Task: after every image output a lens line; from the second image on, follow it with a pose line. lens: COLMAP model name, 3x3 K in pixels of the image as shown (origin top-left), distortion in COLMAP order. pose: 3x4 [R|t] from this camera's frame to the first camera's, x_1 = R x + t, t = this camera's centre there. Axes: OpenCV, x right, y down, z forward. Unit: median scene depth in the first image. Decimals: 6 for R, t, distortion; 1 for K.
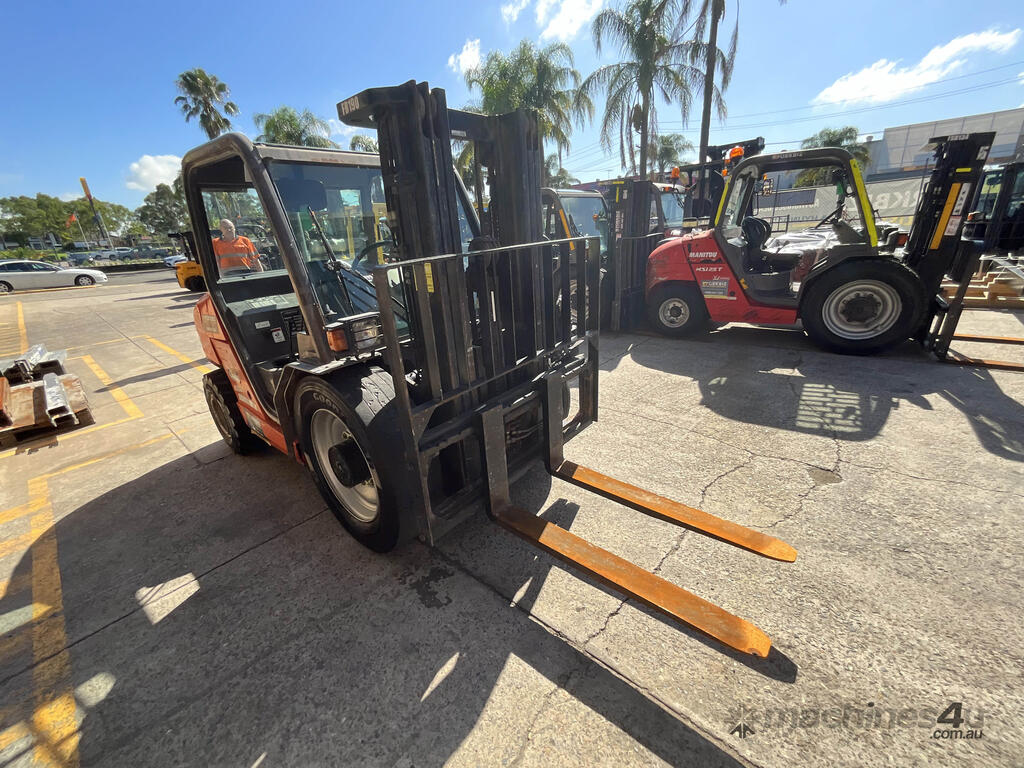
lens RADIAL K [[419.2, 0, 512.0], [0, 419.2, 384.0], [0, 0, 1]] dist [0.002002, 0.000007]
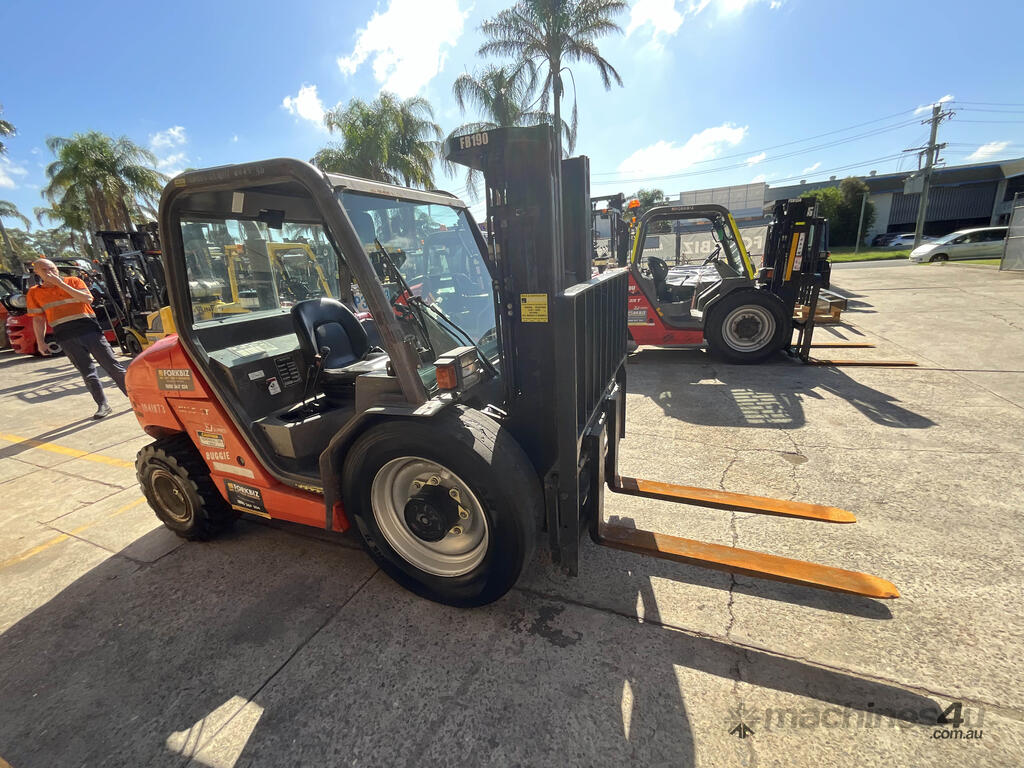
lens RADIAL K [[418.7, 0, 512.0], [0, 418.7, 384.0], [0, 0, 1]] dist [0.001134, -0.000216]
pose [[0.949415, -0.087848, 0.301488, -0.299234], [0.114402, 0.990855, -0.071547, -0.003078], [-0.292445, 0.102419, 0.950782, 0.037728]]
